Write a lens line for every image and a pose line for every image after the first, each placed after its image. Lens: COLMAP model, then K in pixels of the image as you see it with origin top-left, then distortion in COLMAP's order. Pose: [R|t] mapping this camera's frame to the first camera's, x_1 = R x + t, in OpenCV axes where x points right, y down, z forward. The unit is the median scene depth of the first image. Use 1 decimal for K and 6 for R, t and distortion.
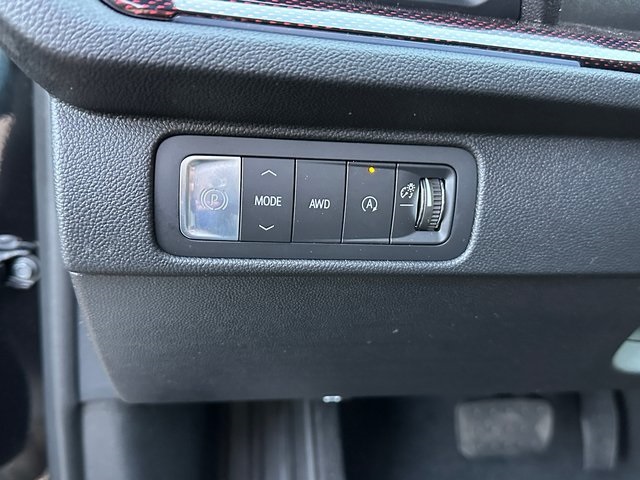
lens RADIAL K [[594.2, 0, 316.6], [0, 594.2, 241.4], [0, 0, 1]] dist [0.165552, -0.337321]
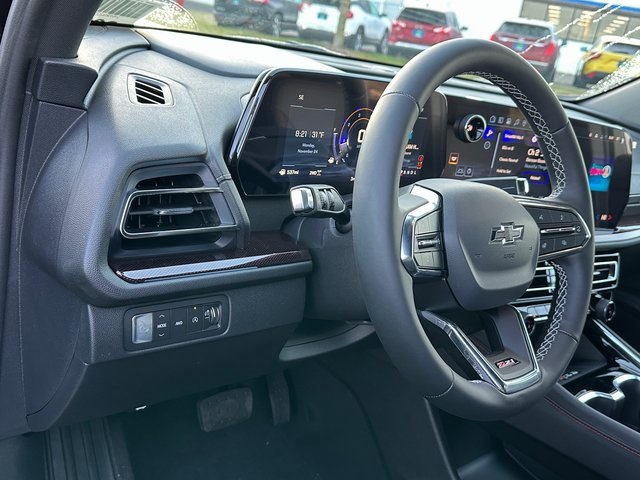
lens RADIAL K [[594.2, 0, 316.6], [0, 594.2, 241.4], [0, 0, 1]] dist [0.165552, -0.337321]
pose [[0.863898, -0.086238, 0.496229, -0.771028], [0.100172, 0.994969, -0.001481, -0.360901], [-0.493604, 0.050988, 0.868191, -1.727643]]
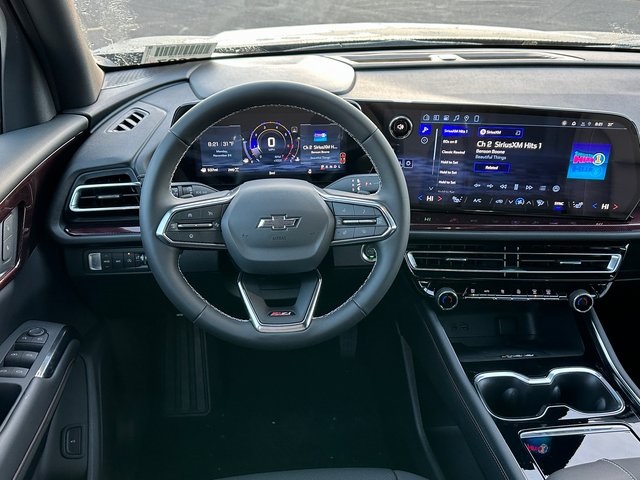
lens RADIAL K [[594.2, 0, 316.6], [0, 594.2, 241.4], [0, 0, 1]] dist [0.165552, -0.337321]
pose [[0.994652, -0.037665, -0.096167, 2.005861], [0.041384, 0.998459, 0.036970, -0.324328], [0.094626, -0.040752, 0.994678, -3.570383]]
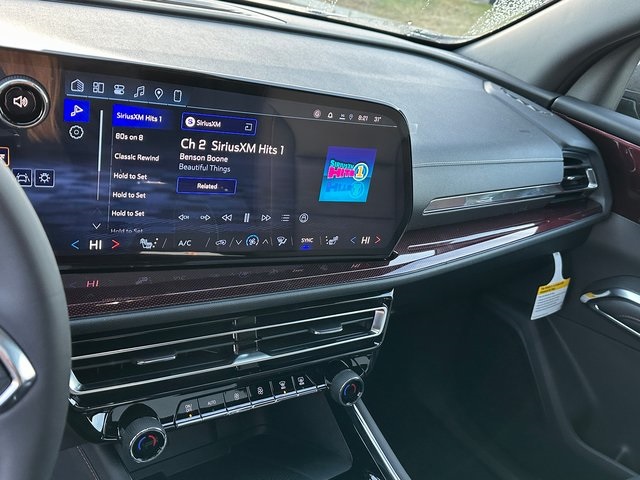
lens RADIAL K [[594.2, 0, 316.6], [0, 594.2, 241.4], [0, 0, 1]] dist [0.165552, -0.337321]
pose [[0.876988, -0.110565, 0.467619, 2.102527], [0.066495, 0.991729, 0.109779, -0.694954], [-0.475890, -0.065180, 0.877086, -1.228629]]
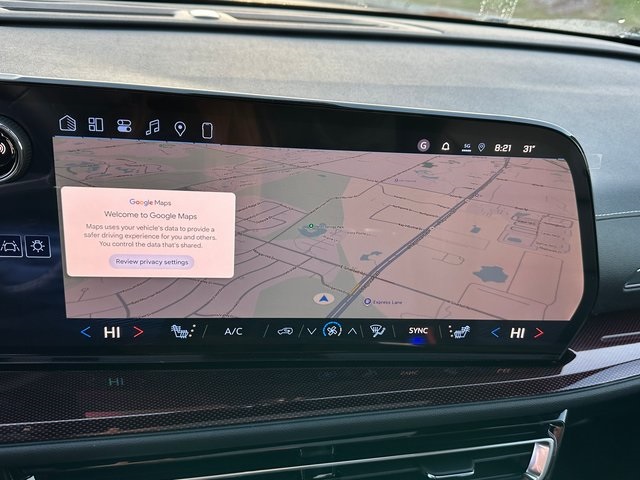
lens RADIAL K [[594.2, 0, 316.6], [0, 594.2, 241.4], [0, 0, 1]] dist [0.165552, -0.337321]
pose [[0.987369, -0.072605, 0.140820, 2.876305], [0.068738, 0.997117, 0.032133, -0.767410], [-0.142747, -0.022047, 0.989514, -0.514739]]
